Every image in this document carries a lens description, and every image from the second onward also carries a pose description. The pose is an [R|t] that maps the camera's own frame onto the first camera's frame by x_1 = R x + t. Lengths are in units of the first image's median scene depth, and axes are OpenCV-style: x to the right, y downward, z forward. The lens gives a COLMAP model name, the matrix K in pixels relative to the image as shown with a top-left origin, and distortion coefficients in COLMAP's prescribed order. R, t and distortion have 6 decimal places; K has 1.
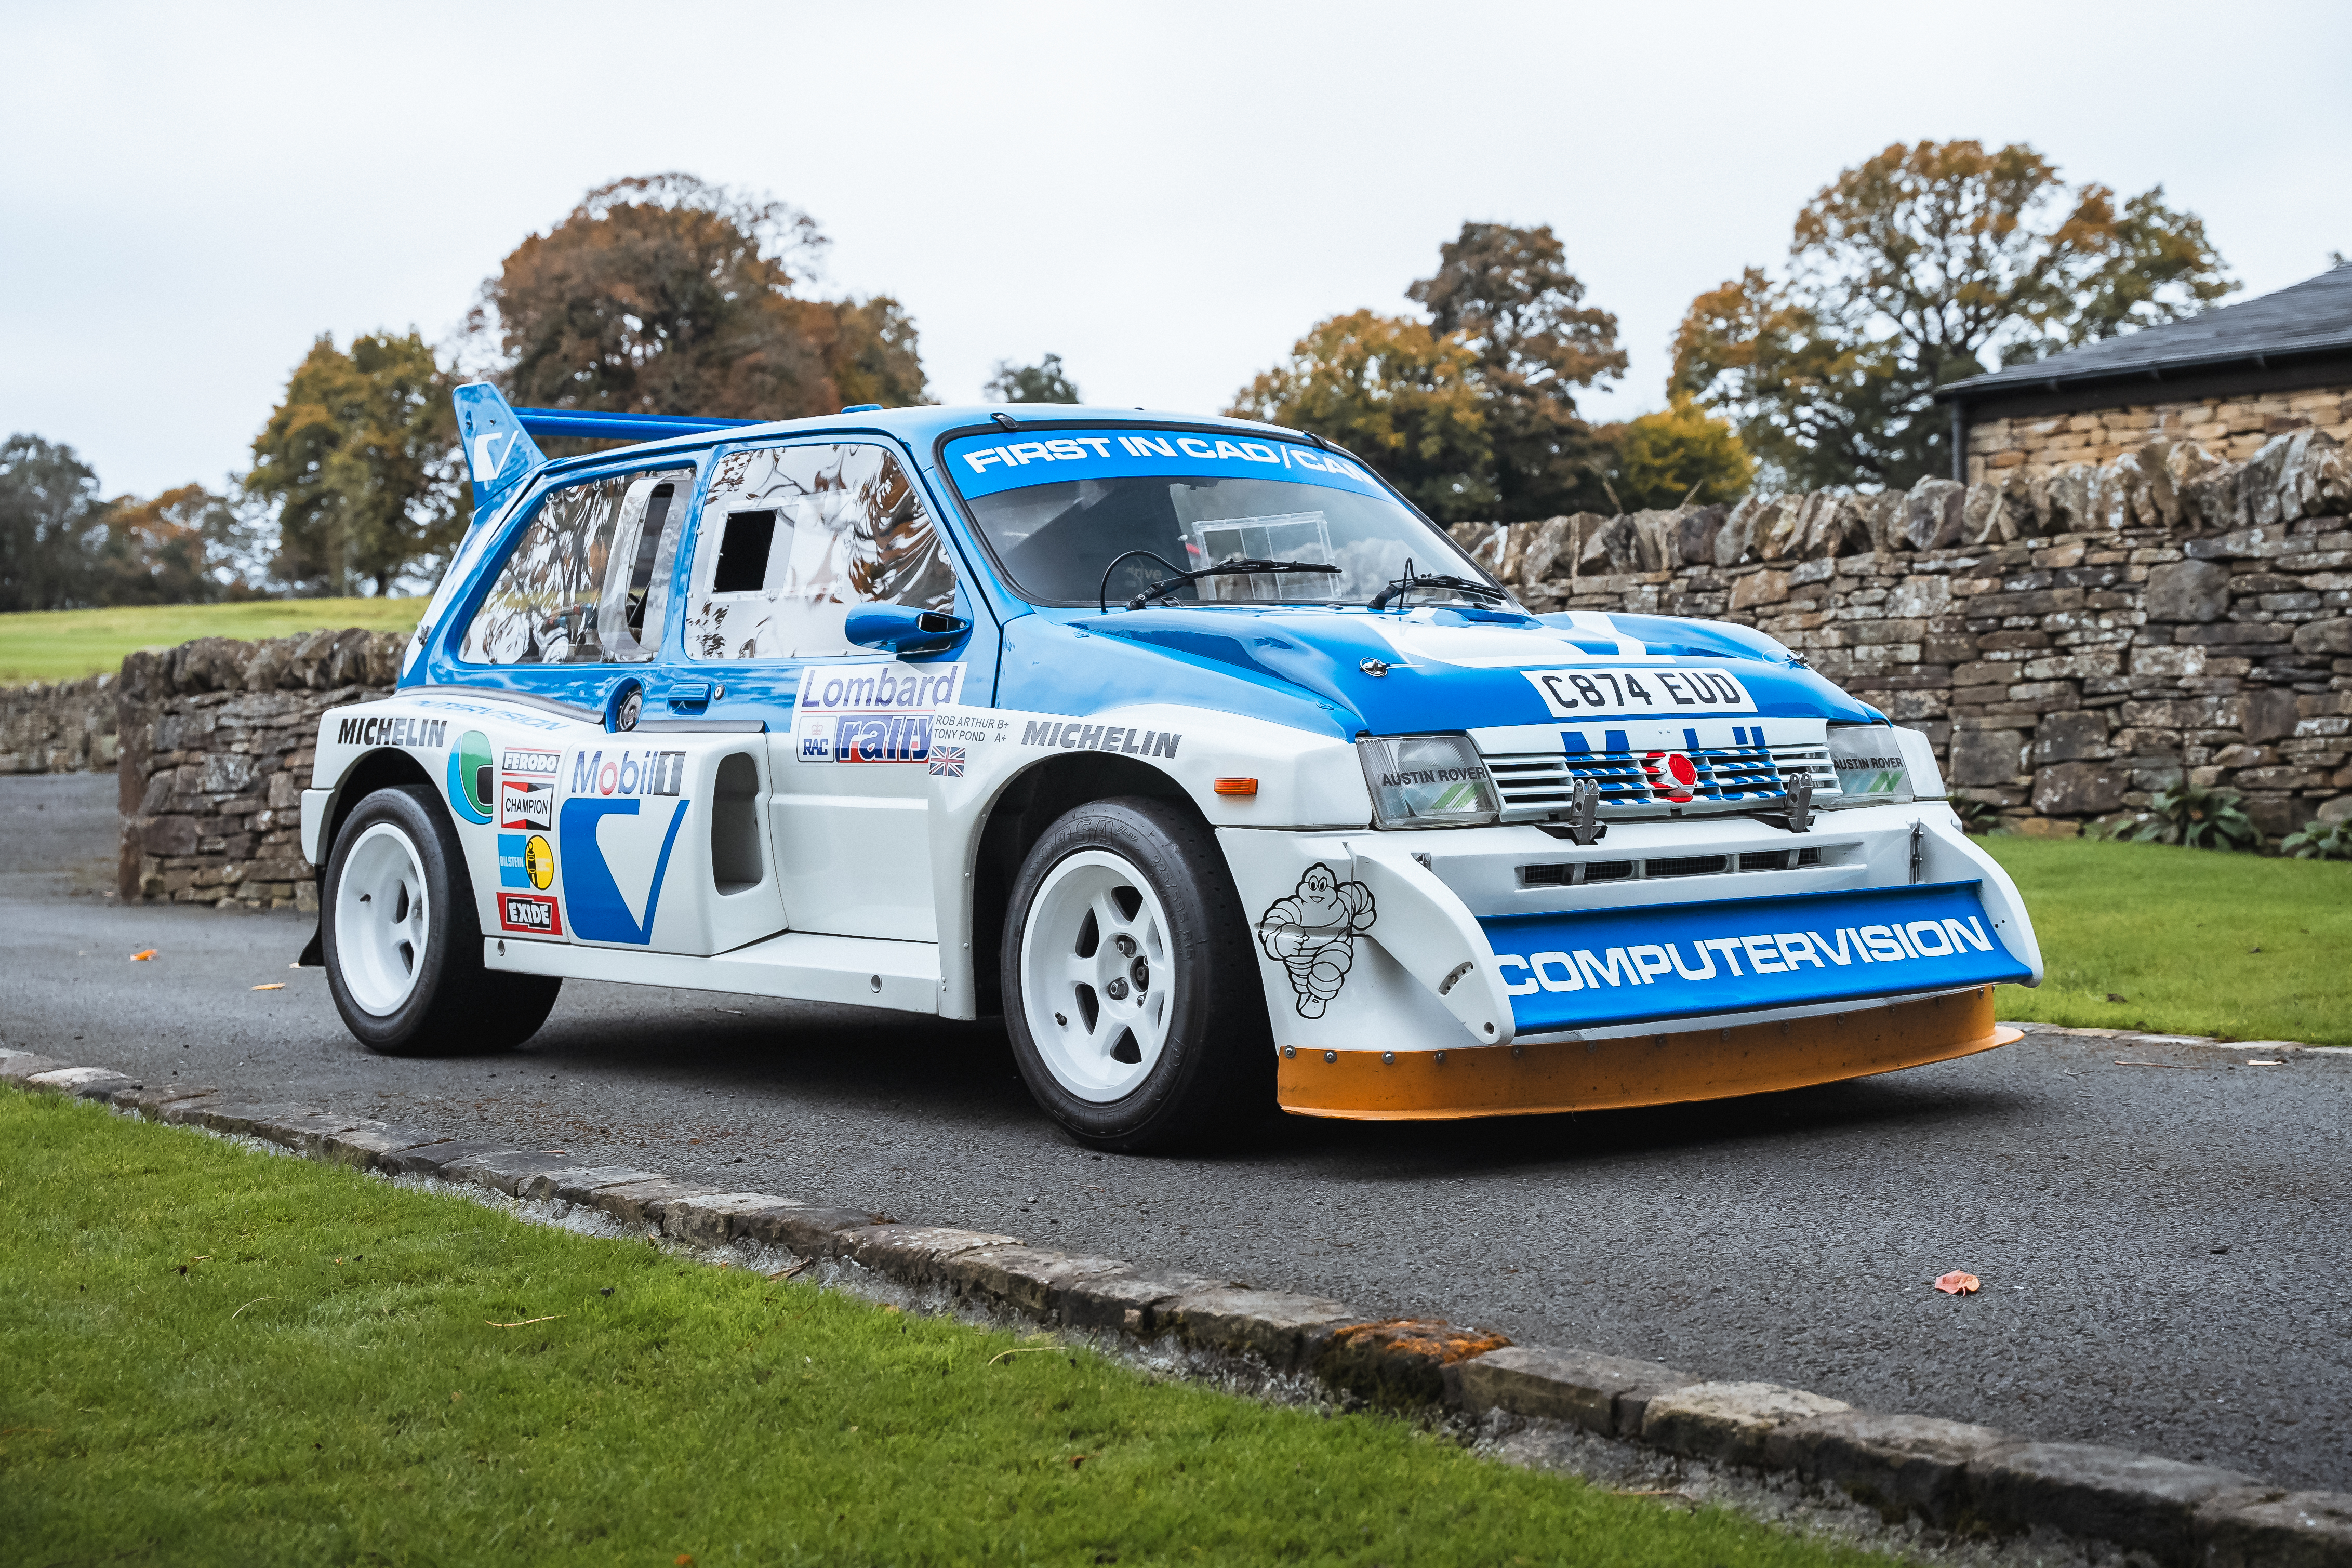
lens RADIAL K [[3364.6, 0, 1173.4], [0, 3364.6, 775.3], [0, 0, 1]] dist [0.024475, 0.026556]
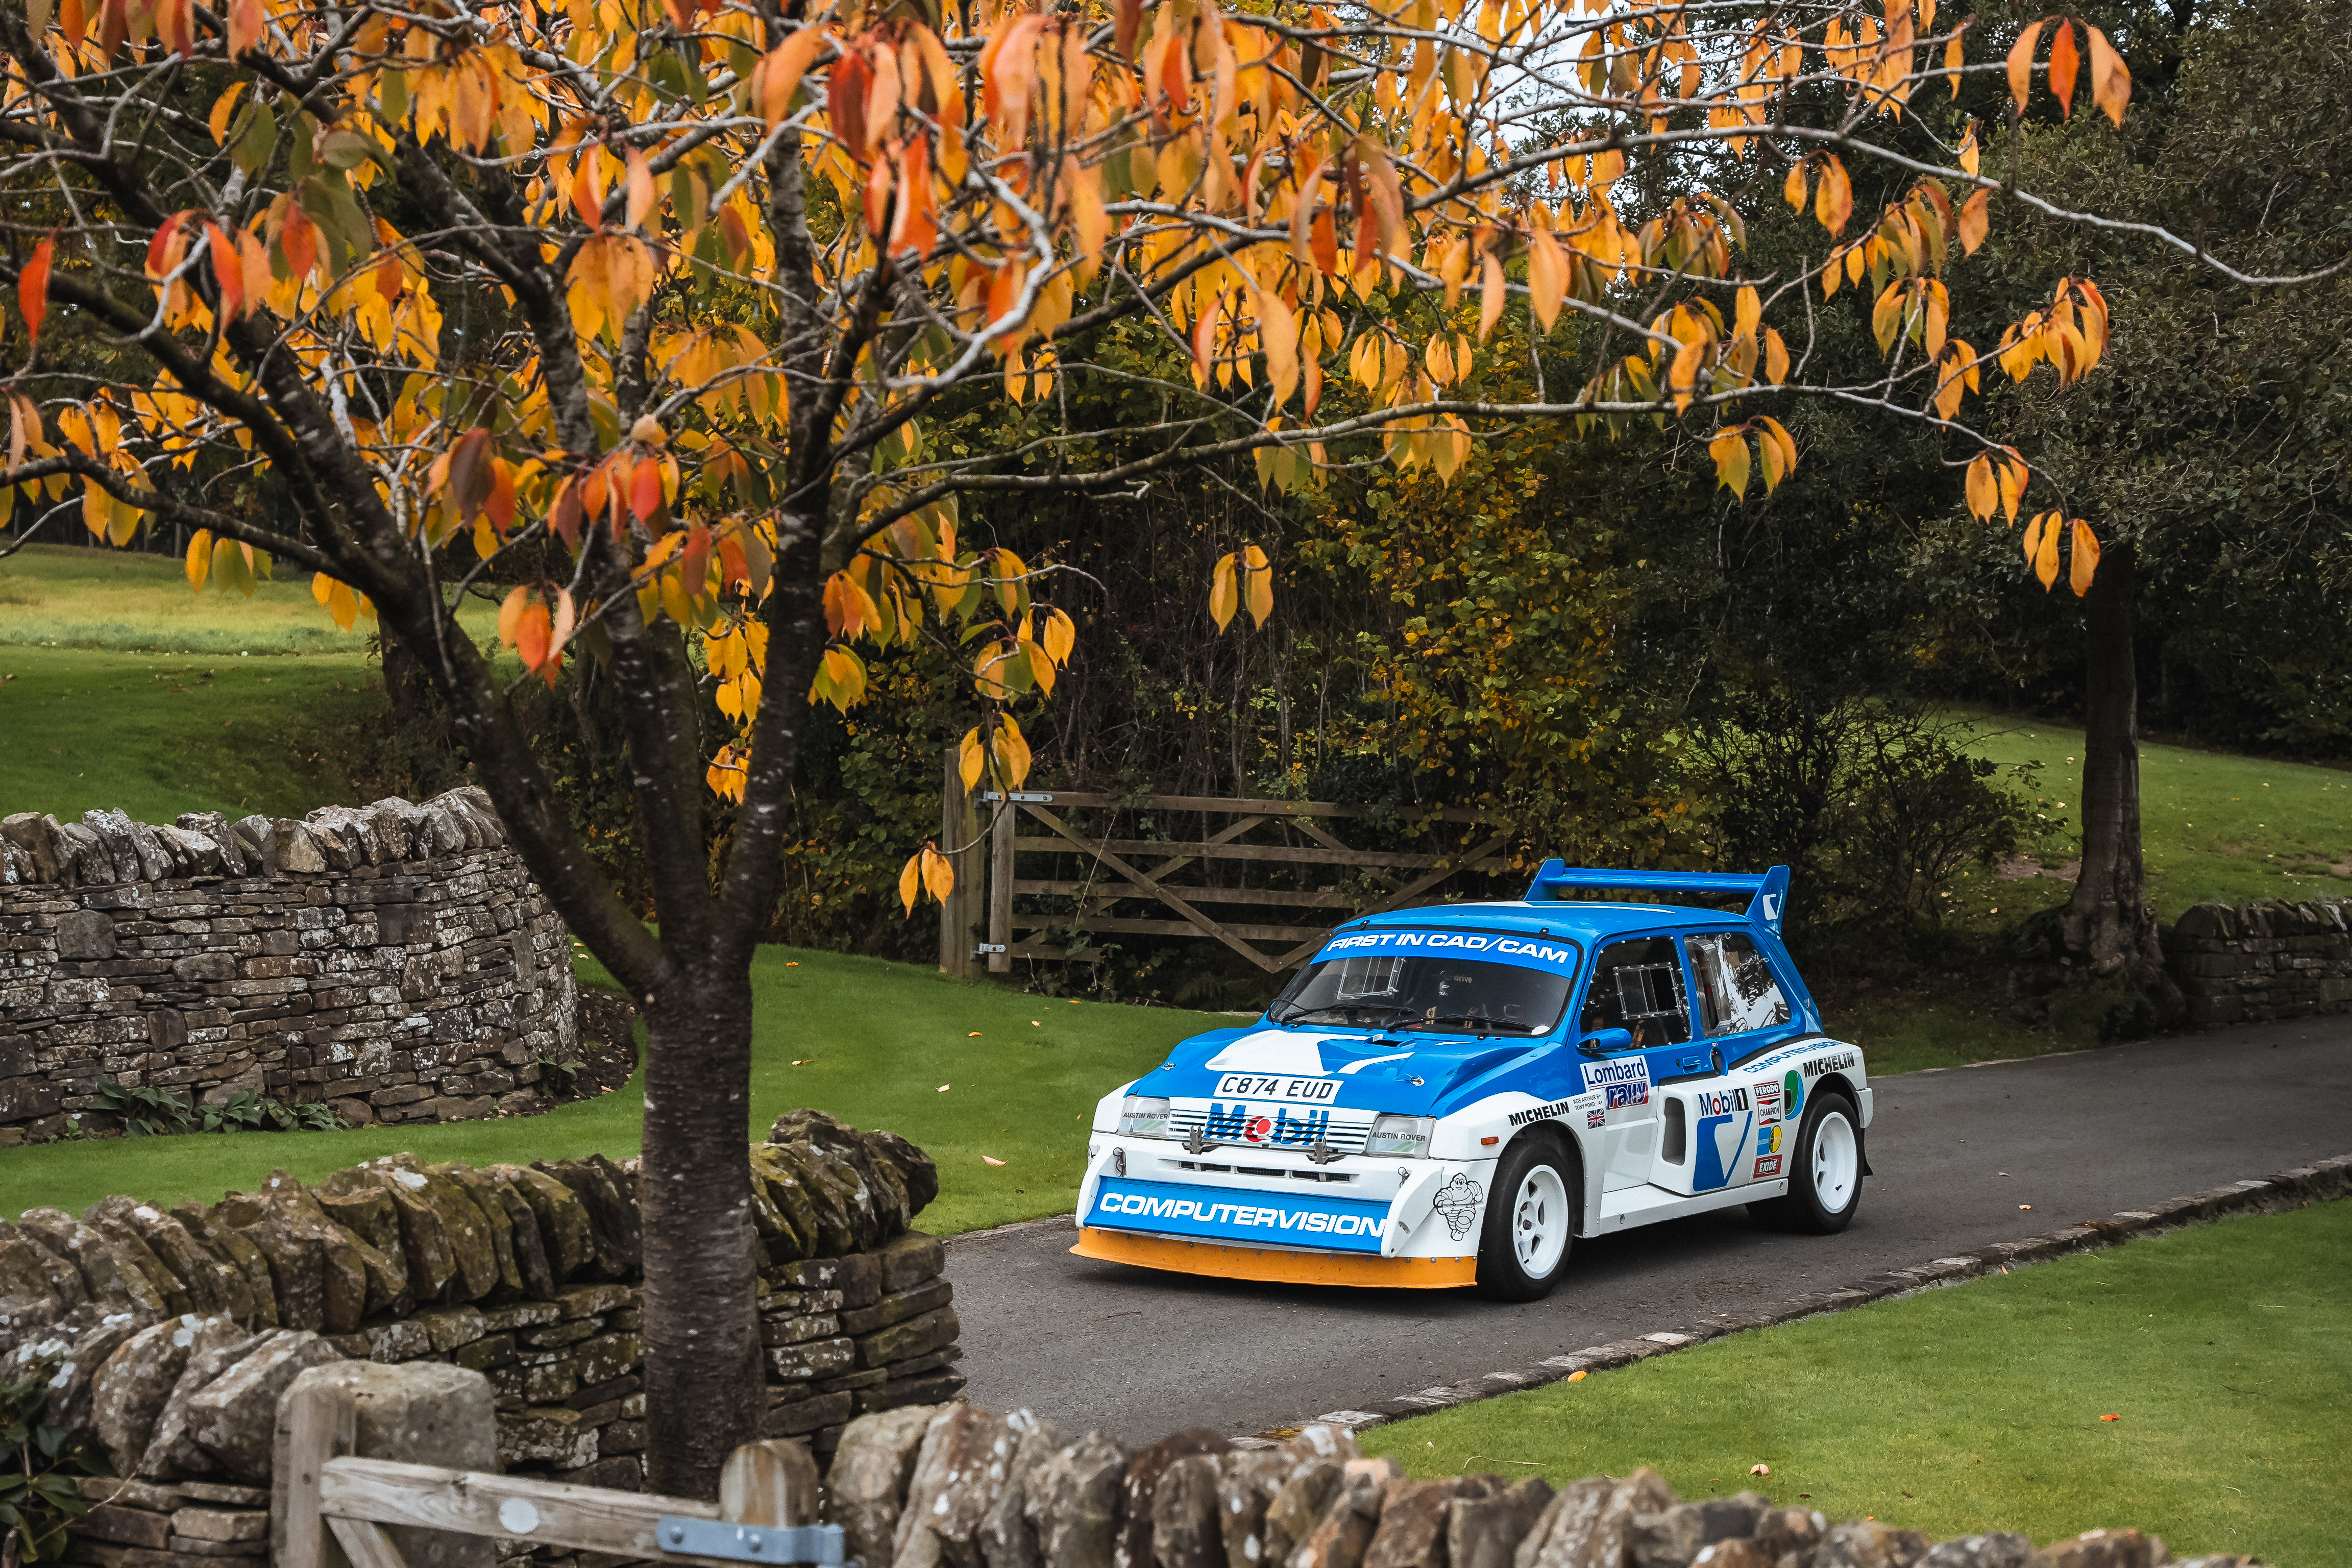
lens RADIAL K [[4019.4, 0, 1190.9], [0, 4019.4, 769.1], [0, 0, 1]] dist [0.053030, 0.028670]
pose [[-0.272801, -0.008377, 0.962034, -1.207862], [0.010606, 0.999875, 0.011714, -0.123703], [-0.962012, 0.013399, -0.272678, 0.964351]]
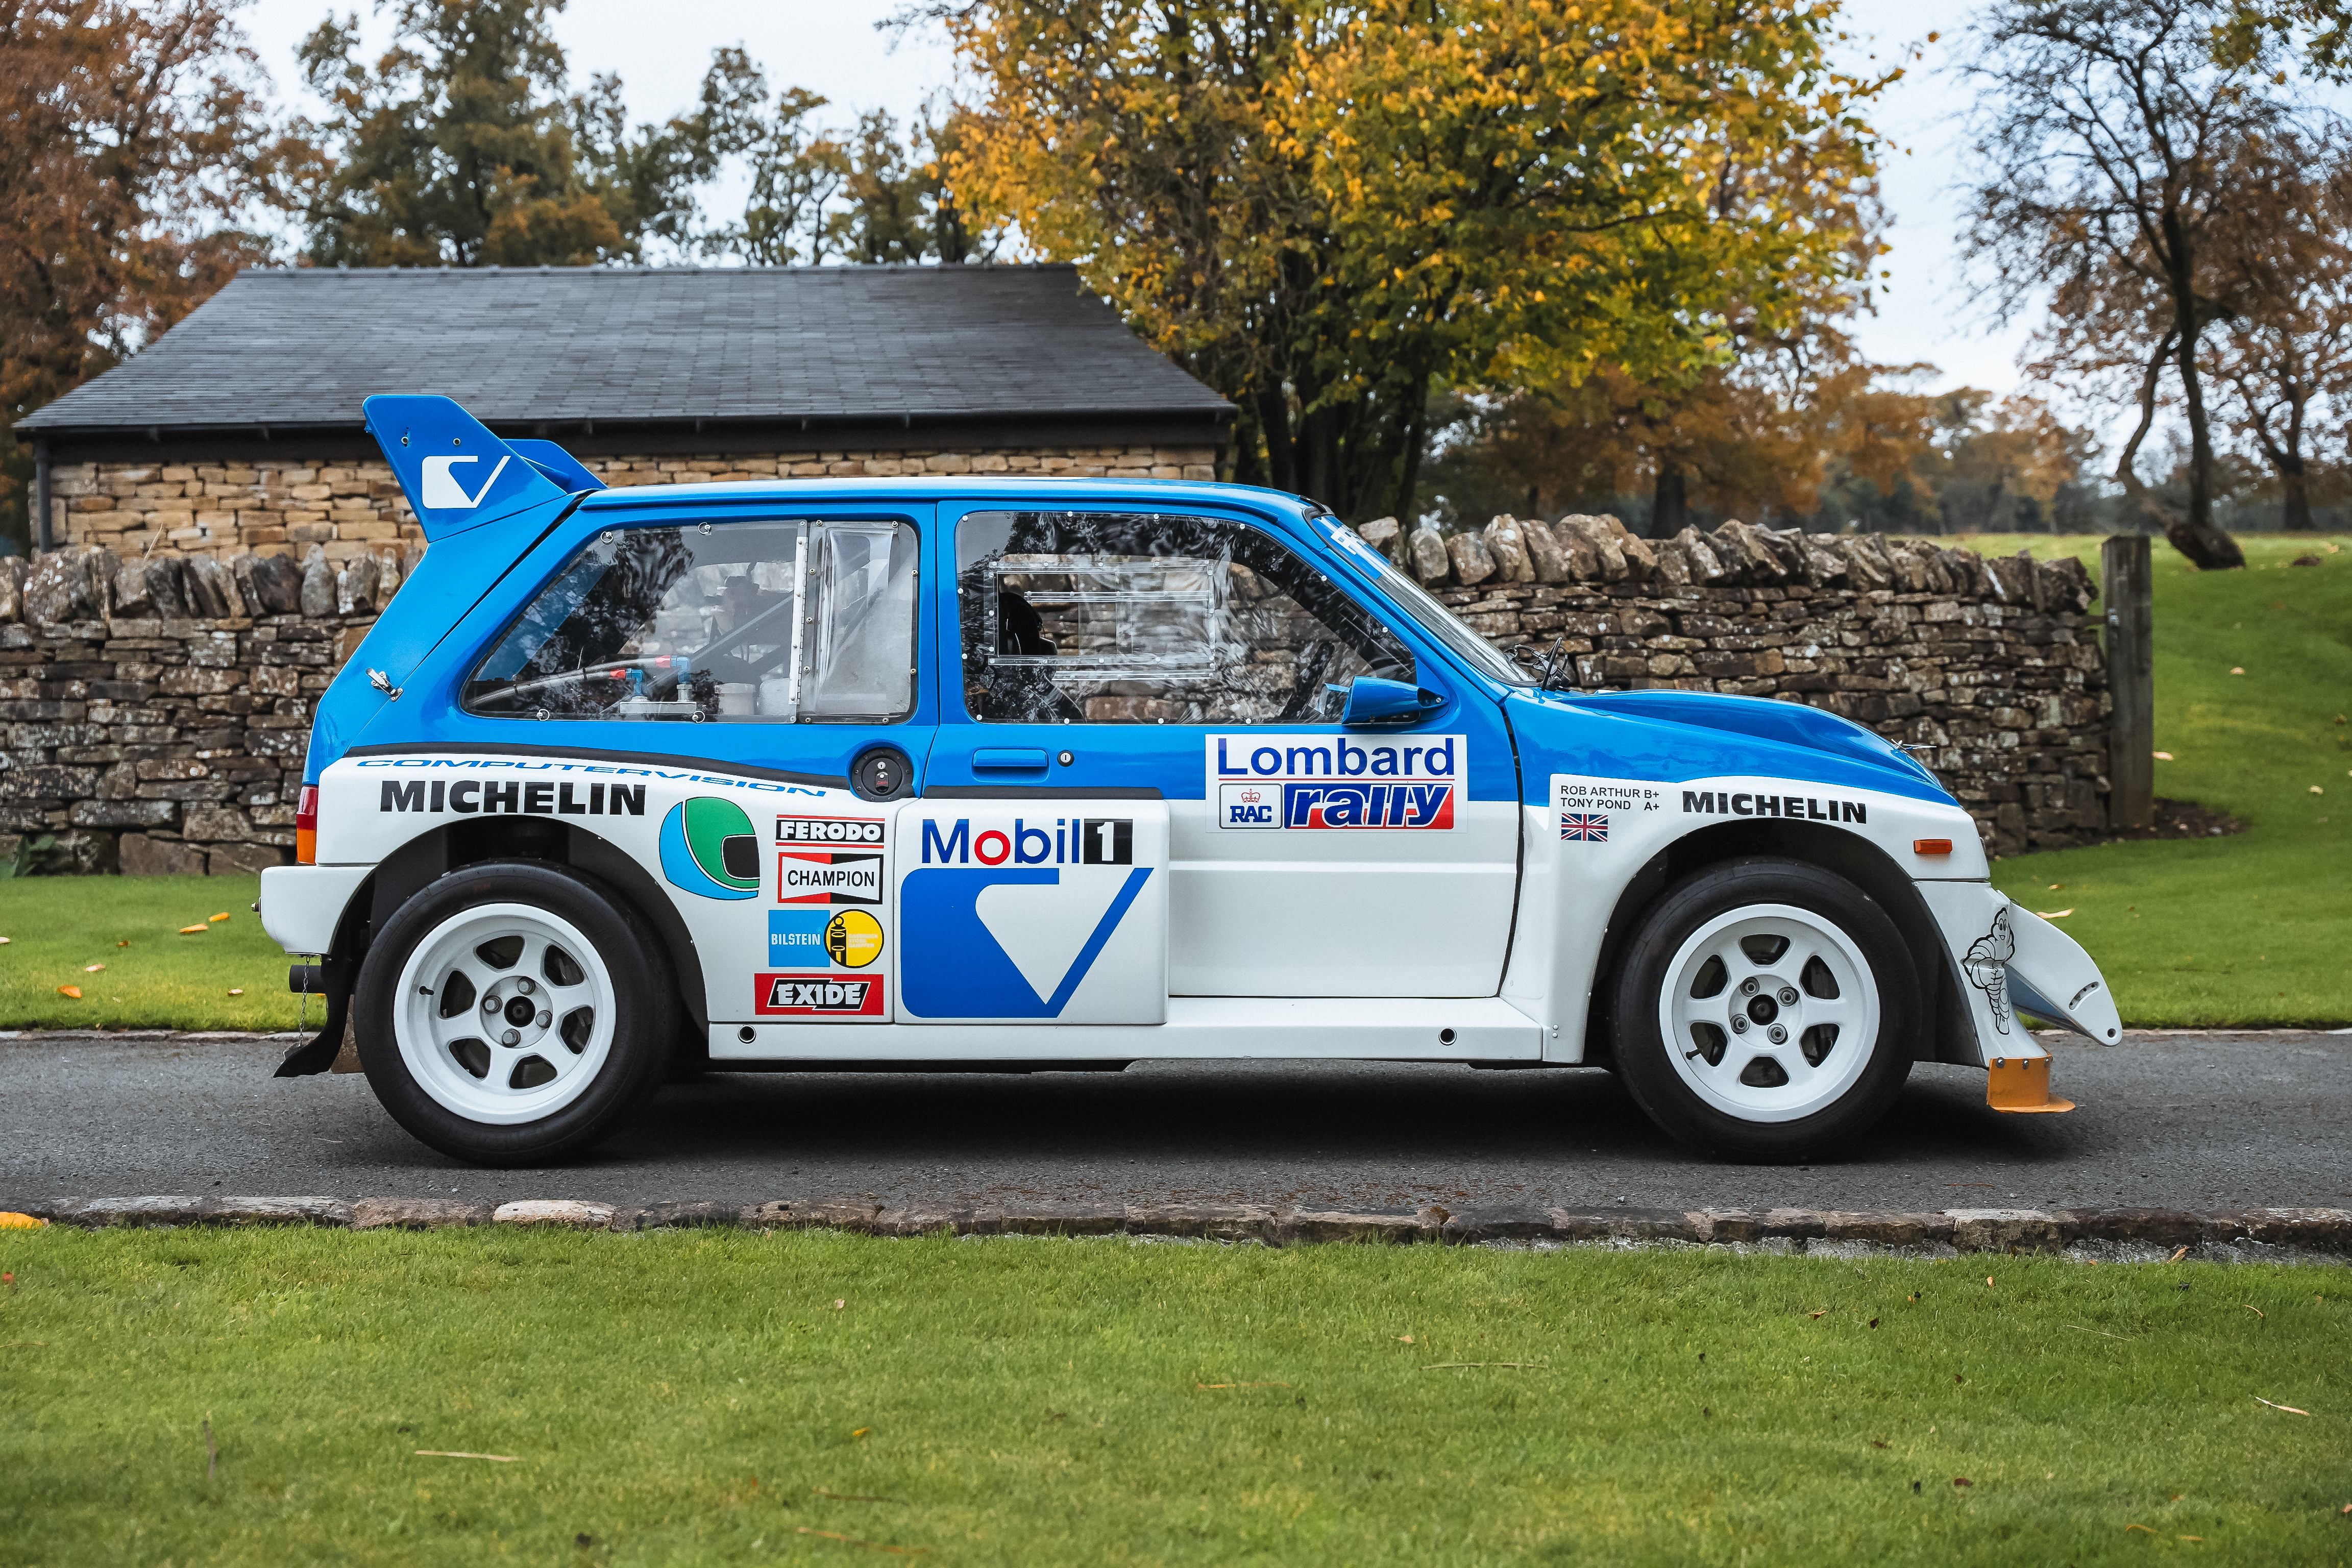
lens RADIAL K [[3352.2, 0, 1171.8], [0, 3352.2, 794.7], [0, 0, 1]] dist [0.017068, 0.100436]
pose [[0.655677, -0.002282, 0.755038, -0.457963], [0.006439, 0.999976, -0.002569, -0.006009], [-0.755014, 0.006547, 0.655676, 0.179131]]
